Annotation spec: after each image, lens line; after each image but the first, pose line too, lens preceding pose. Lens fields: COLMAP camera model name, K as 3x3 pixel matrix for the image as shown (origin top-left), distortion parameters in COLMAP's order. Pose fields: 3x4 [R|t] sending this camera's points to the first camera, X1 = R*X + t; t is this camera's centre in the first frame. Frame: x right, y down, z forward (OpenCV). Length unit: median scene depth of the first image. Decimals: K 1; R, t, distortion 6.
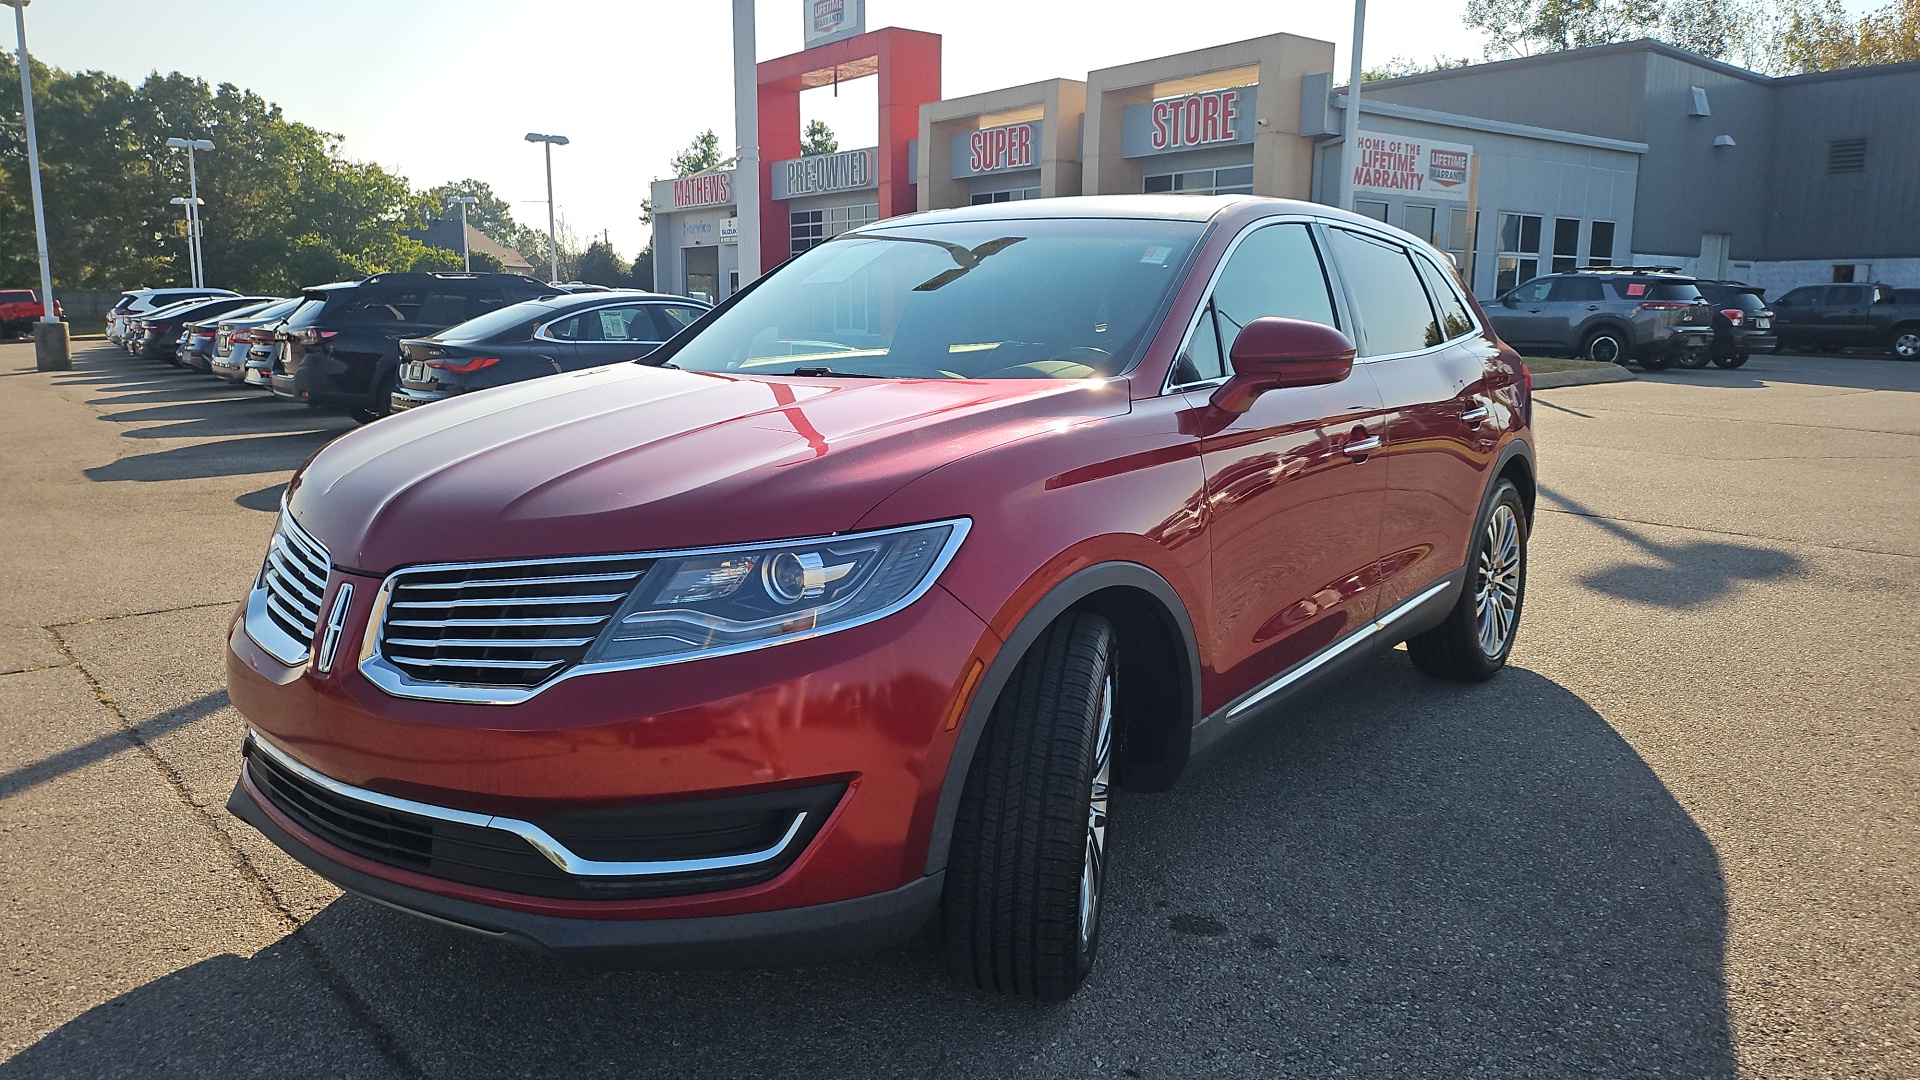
lens RADIAL K [[1363.7, 0, 993.4], [0, 1363.7, 534.7], [0, 0, 1]] dist [0.042710, -0.076163]
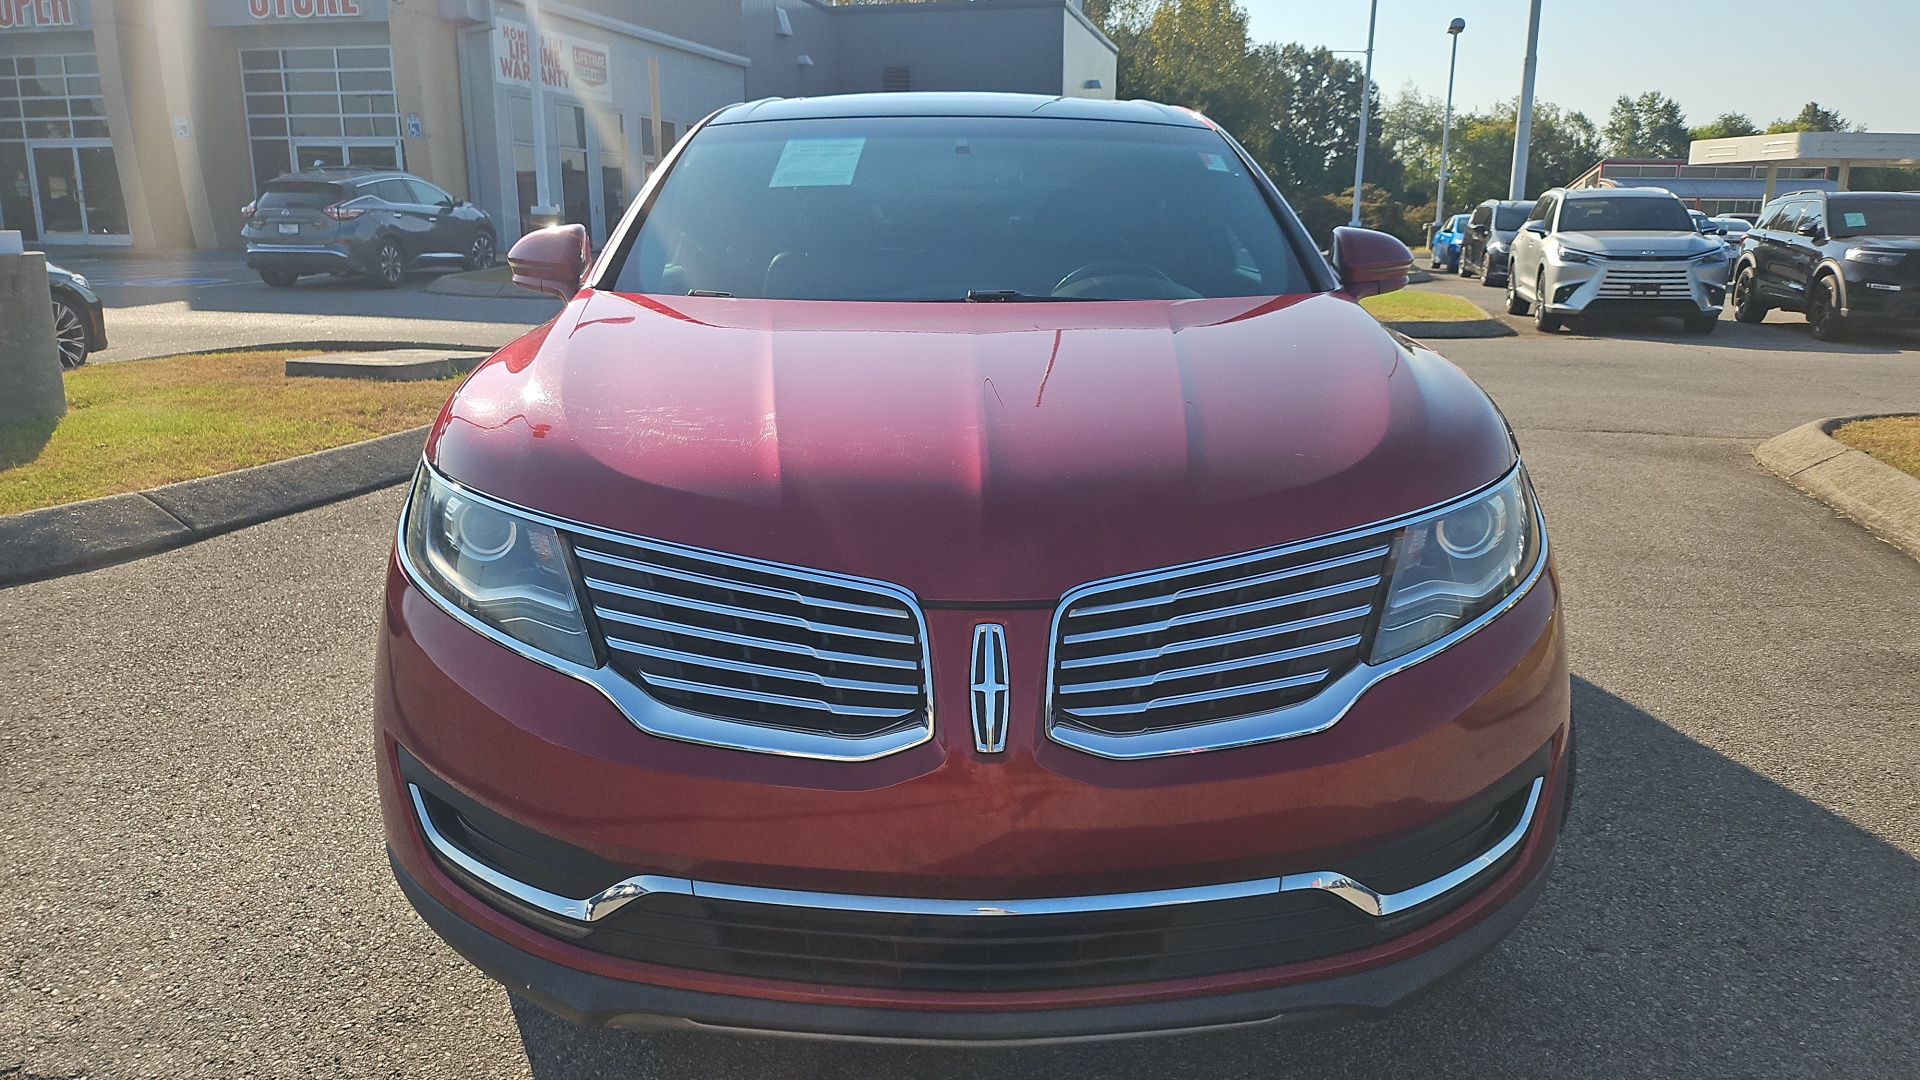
lens RADIAL K [[1335.5, 0, 974.1], [0, 1335.5, 525.2], [0, 0, 1]] dist [0.053528, -0.044796]
pose [[0.796610, -0.130136, 0.590320, -0.668669], [0.089725, 0.991190, 0.097428, -0.062656], [-0.597798, -0.024646, 0.801268, 0.347688]]
